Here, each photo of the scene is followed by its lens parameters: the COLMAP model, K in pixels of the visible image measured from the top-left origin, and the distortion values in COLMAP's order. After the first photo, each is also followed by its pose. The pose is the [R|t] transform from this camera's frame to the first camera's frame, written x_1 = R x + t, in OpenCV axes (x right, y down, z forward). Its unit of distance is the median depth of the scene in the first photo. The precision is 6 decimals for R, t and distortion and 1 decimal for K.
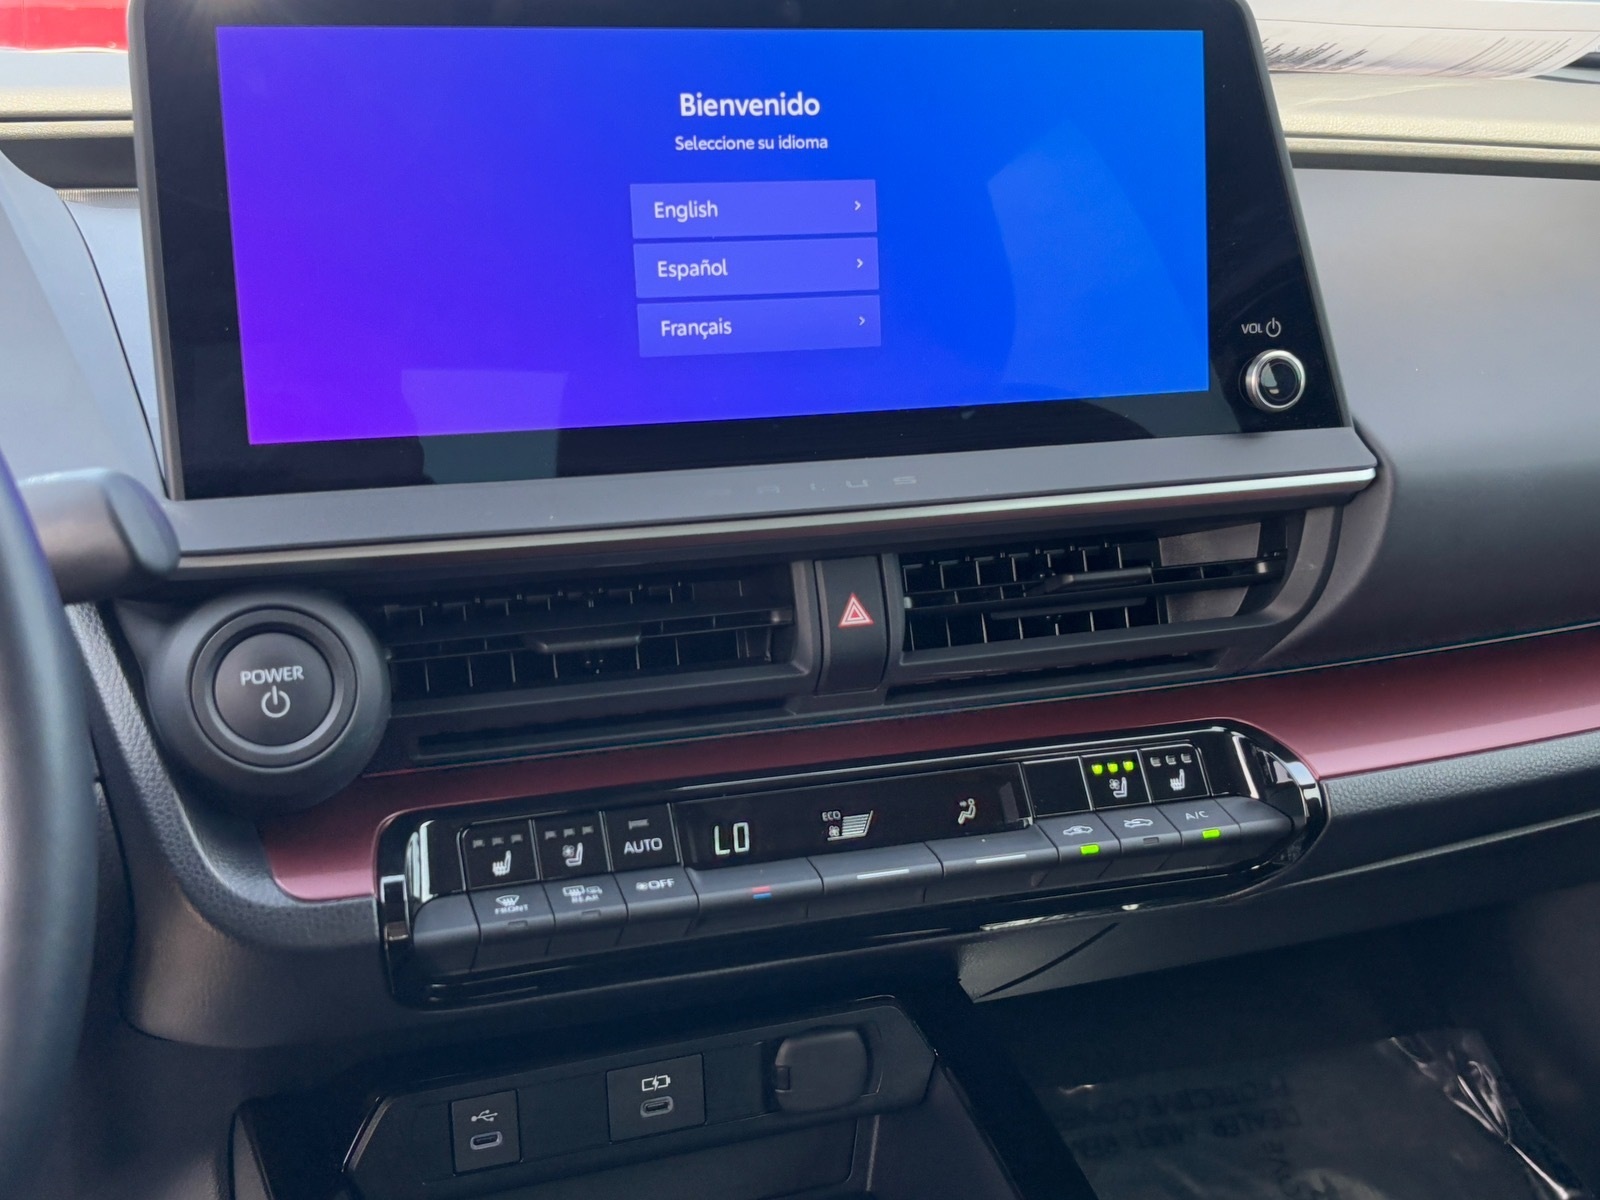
lens RADIAL K [[1948.4, 0, 788.8], [0, 1948.4, 603.1], [0, 0, 1]] dist [0.229746, -0.898153]
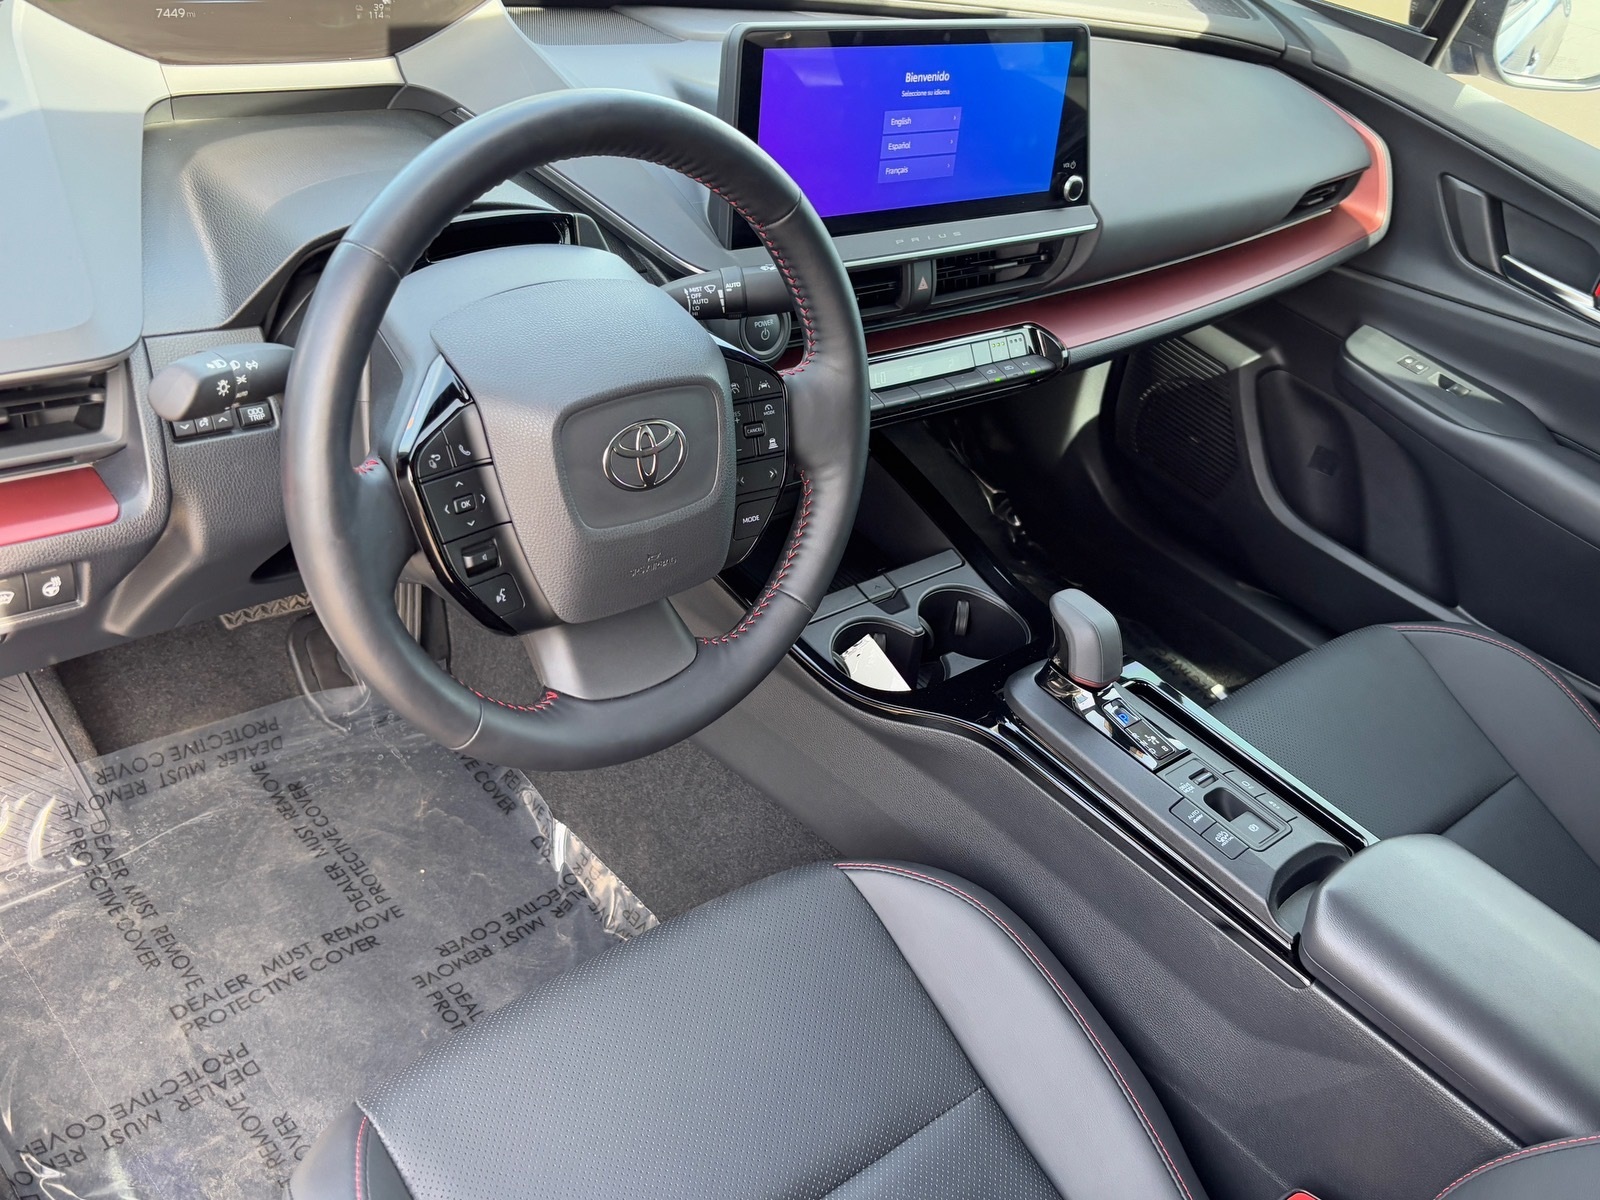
lens RADIAL K [[1473.3, 0, 807.5], [0, 1473.3, 605.8], [0, 0, 1]] dist [0.022121, -0.033585]
pose [[0.922421, -0.063097, 0.380996, -0.833438], [-0.079217, 0.934669, 0.346582, -0.247396], [-0.377973, -0.349876, 0.857160, -0.679379]]
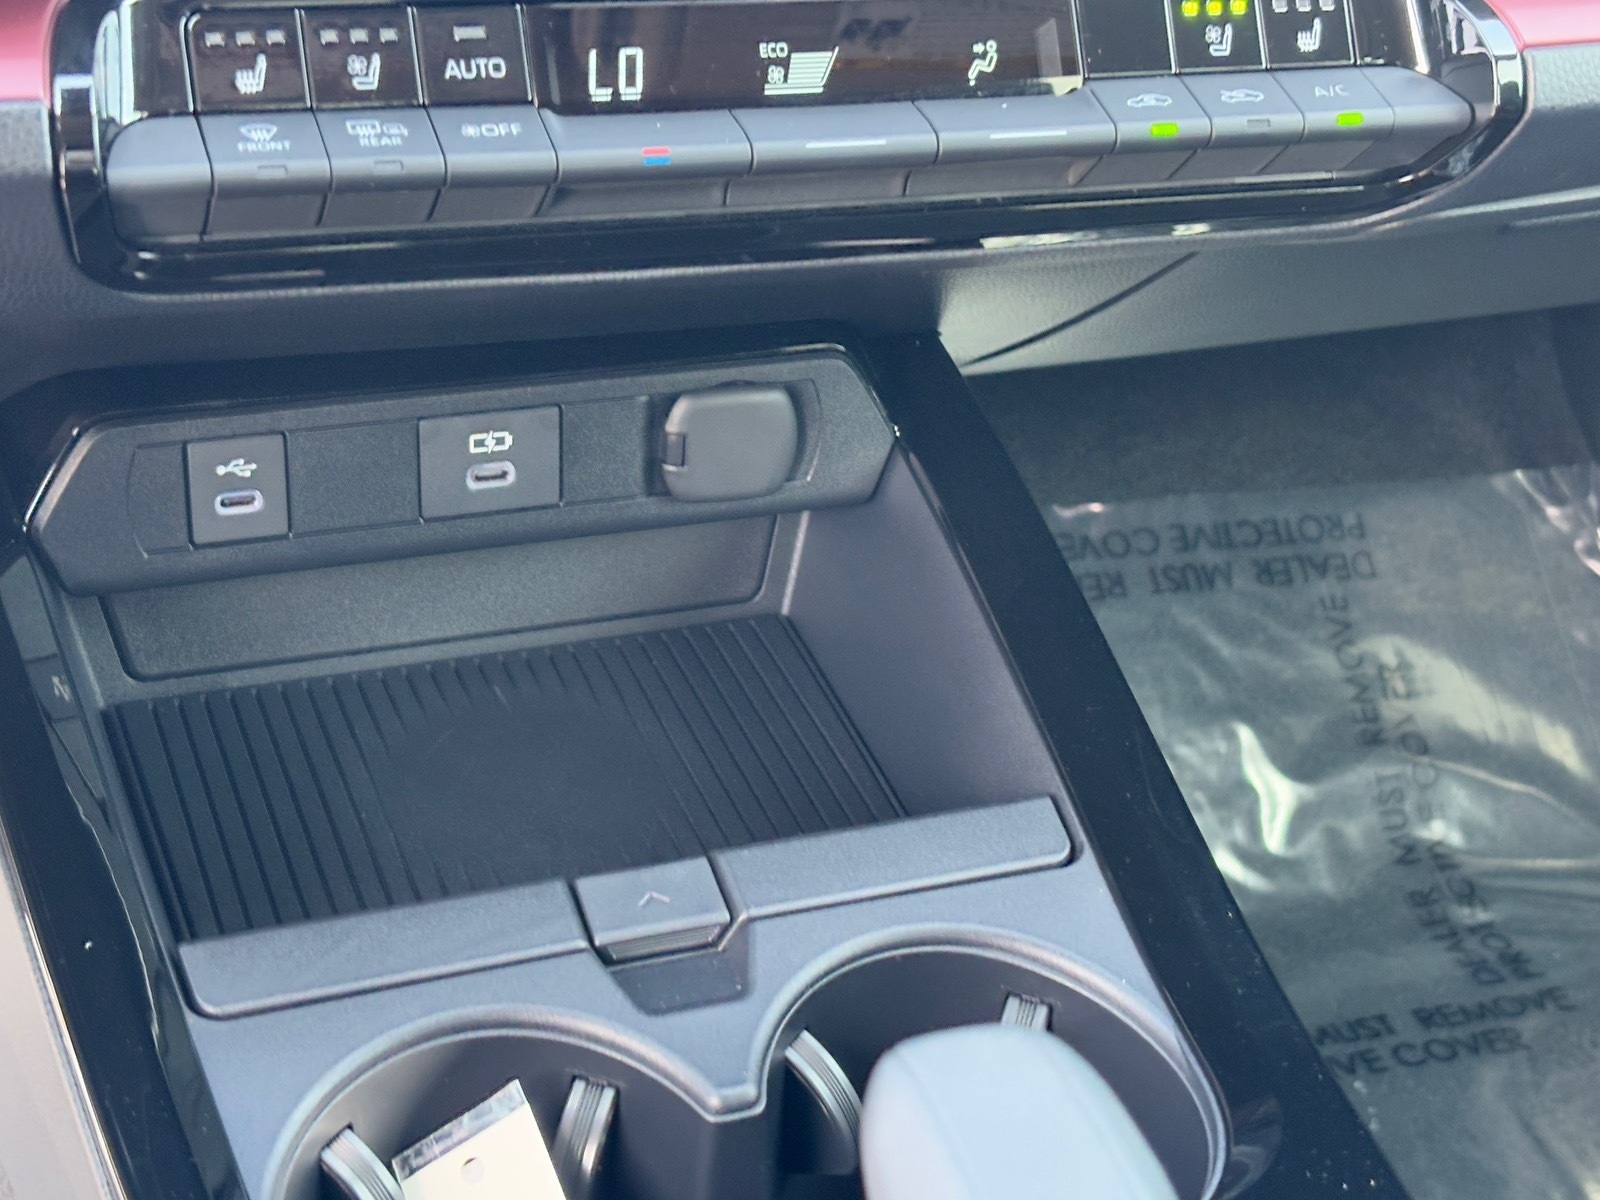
lens RADIAL K [[2604.4, 0, 783.0], [0, 2604.4, 602.8], [0, 0, 1]] dist [0.297470, -1.416470]
pose [[0.996986, 0.067725, 0.037840, 0.004395], [-0.075483, 0.959440, 0.271620, 0.047167], [-0.017910, -0.273658, 0.961660, 0.116628]]
